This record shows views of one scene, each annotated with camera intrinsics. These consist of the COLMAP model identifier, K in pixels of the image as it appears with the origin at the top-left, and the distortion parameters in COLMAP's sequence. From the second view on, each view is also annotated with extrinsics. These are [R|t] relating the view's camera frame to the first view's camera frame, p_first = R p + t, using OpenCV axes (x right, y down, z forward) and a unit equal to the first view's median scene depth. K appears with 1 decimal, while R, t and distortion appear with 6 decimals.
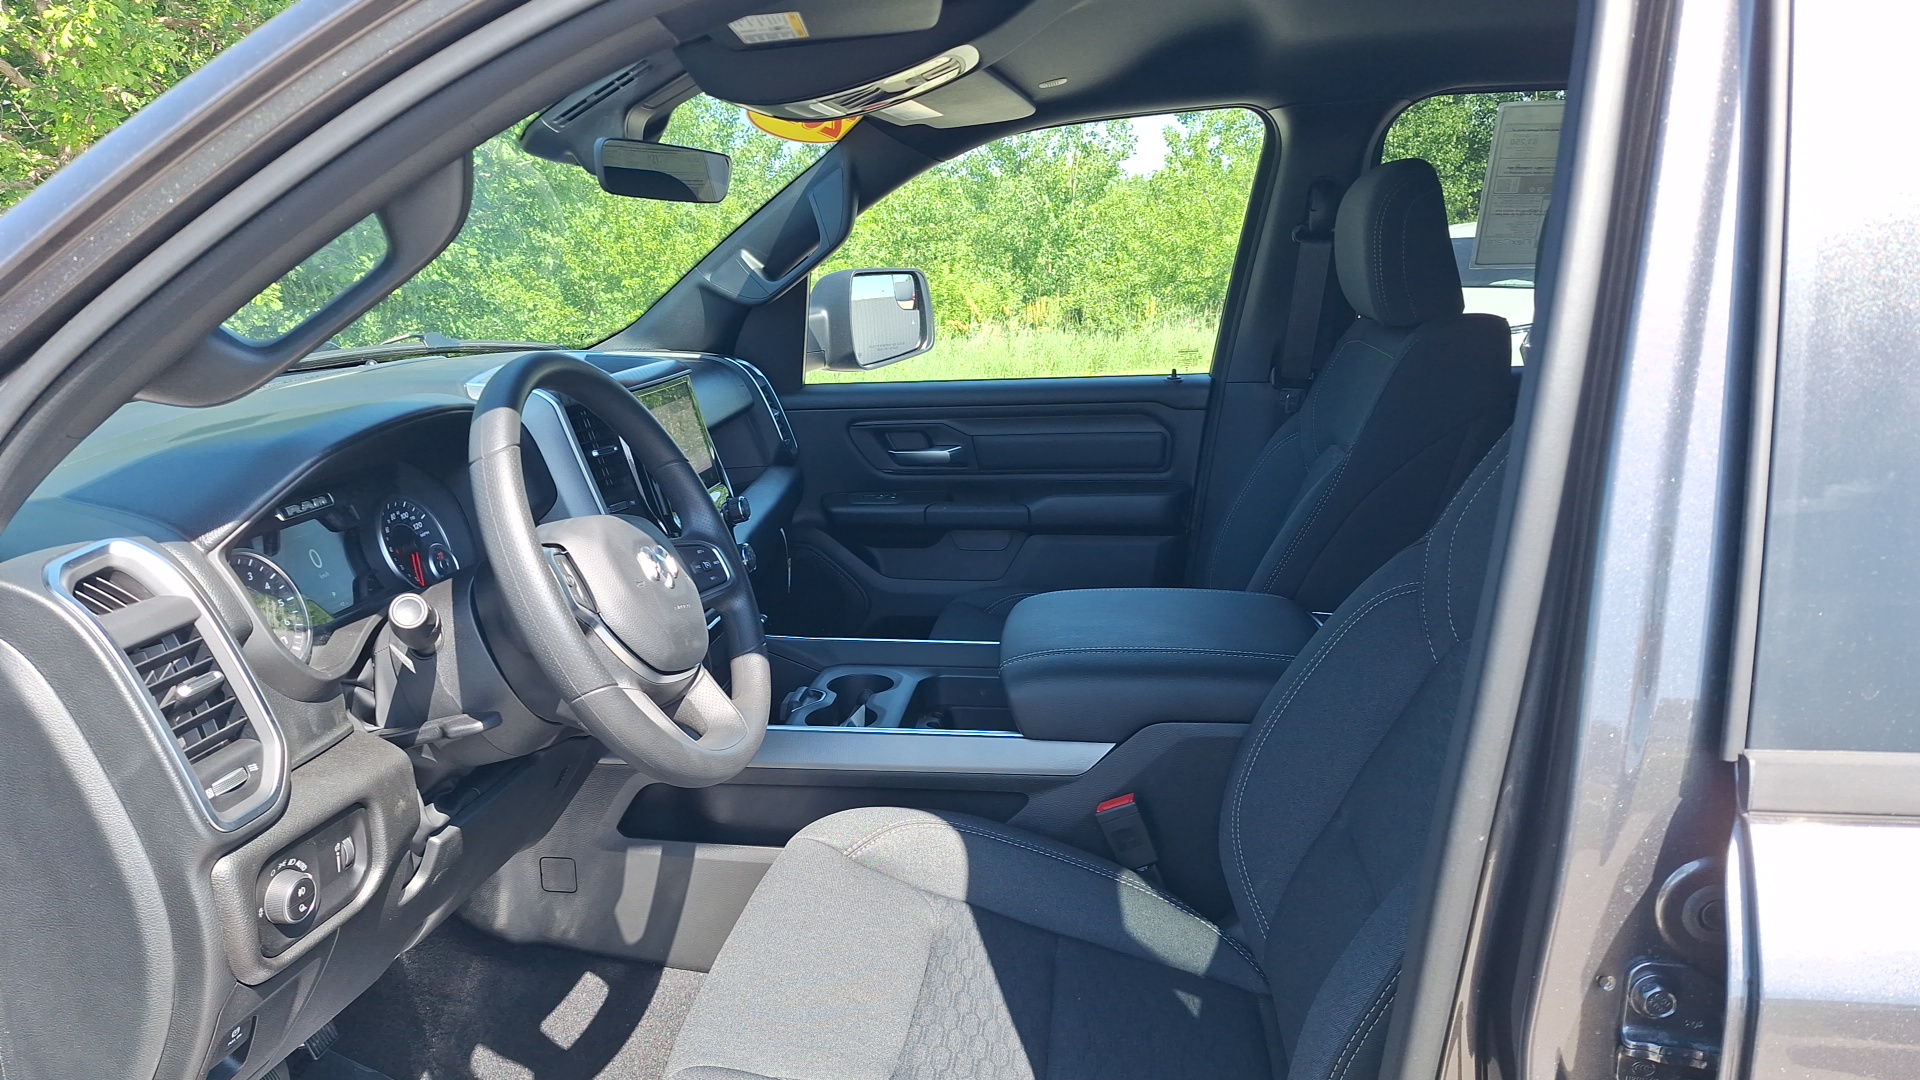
lens RADIAL K [[1295.7, 0, 948.4], [0, 1295.7, 556.5], [0, 0, 1]] dist [0.093080, -0.084081]
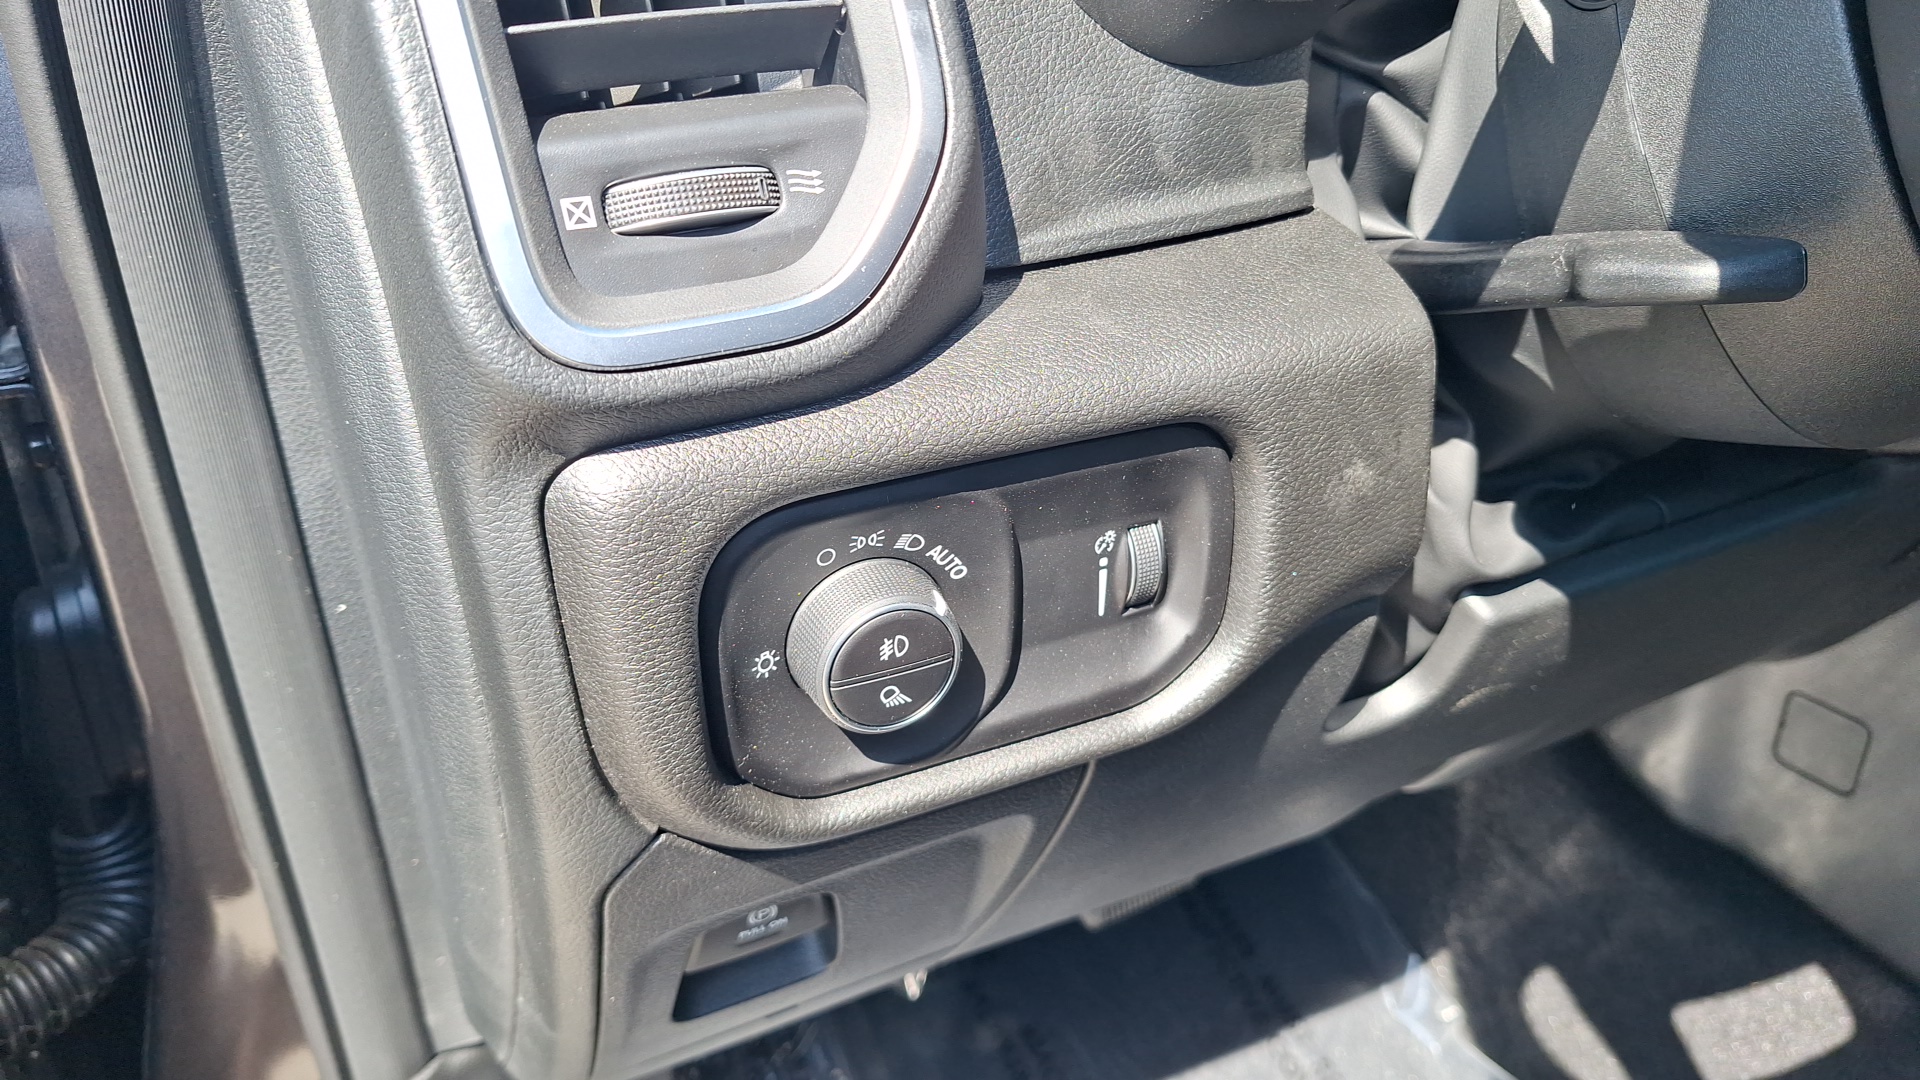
lens RADIAL K [[1269.3, 0, 958.1], [0, 1269.3, 533.2], [0, 0, 1]] dist [-0.022243, 0.000005]
pose [[0.566829, 0.345438, -0.747915, -0.236745], [-0.145910, 0.935588, 0.321536, 0.115924], [0.810811, -0.073128, 0.580722, 0.724911]]
